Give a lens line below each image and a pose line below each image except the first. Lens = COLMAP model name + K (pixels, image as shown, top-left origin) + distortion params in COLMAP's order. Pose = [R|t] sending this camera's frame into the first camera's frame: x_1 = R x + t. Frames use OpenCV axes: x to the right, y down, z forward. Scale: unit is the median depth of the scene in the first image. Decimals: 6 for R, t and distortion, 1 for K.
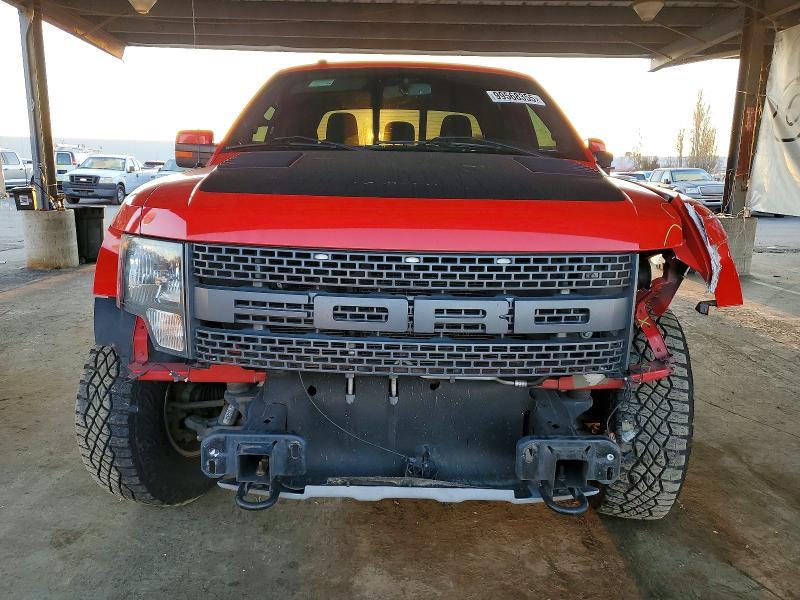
lens RADIAL K [[626.7, 0, 403.6], [0, 626.7, 300.3], [0, 0, 1]] dist [-0.016411, 0.000094]
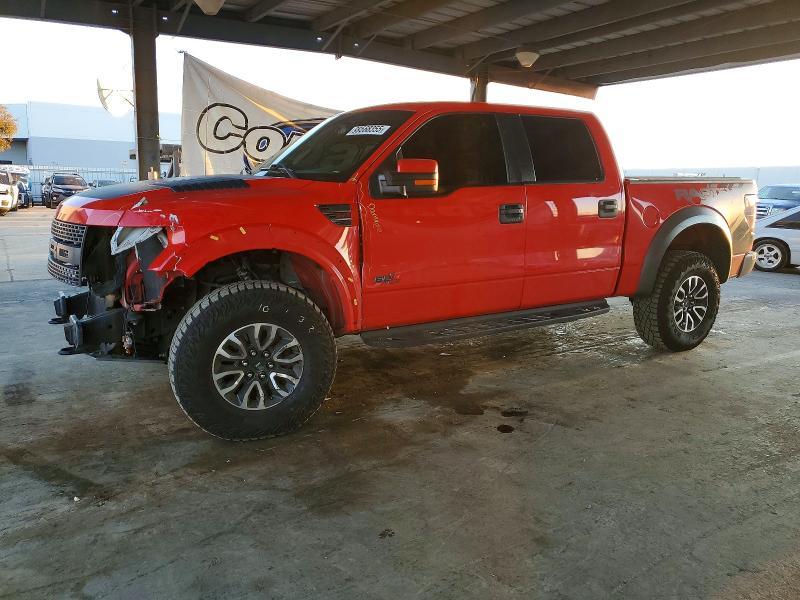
lens RADIAL K [[626.7, 0, 403.6], [0, 626.7, 300.3], [0, 0, 1]] dist [-0.016411, 0.000094]
pose [[0.520599, 0.132343, -0.843482, 1.751211], [-0.166780, 0.984645, 0.051555, -0.089245], [0.837353, 0.113836, 0.534678, 0.566679]]
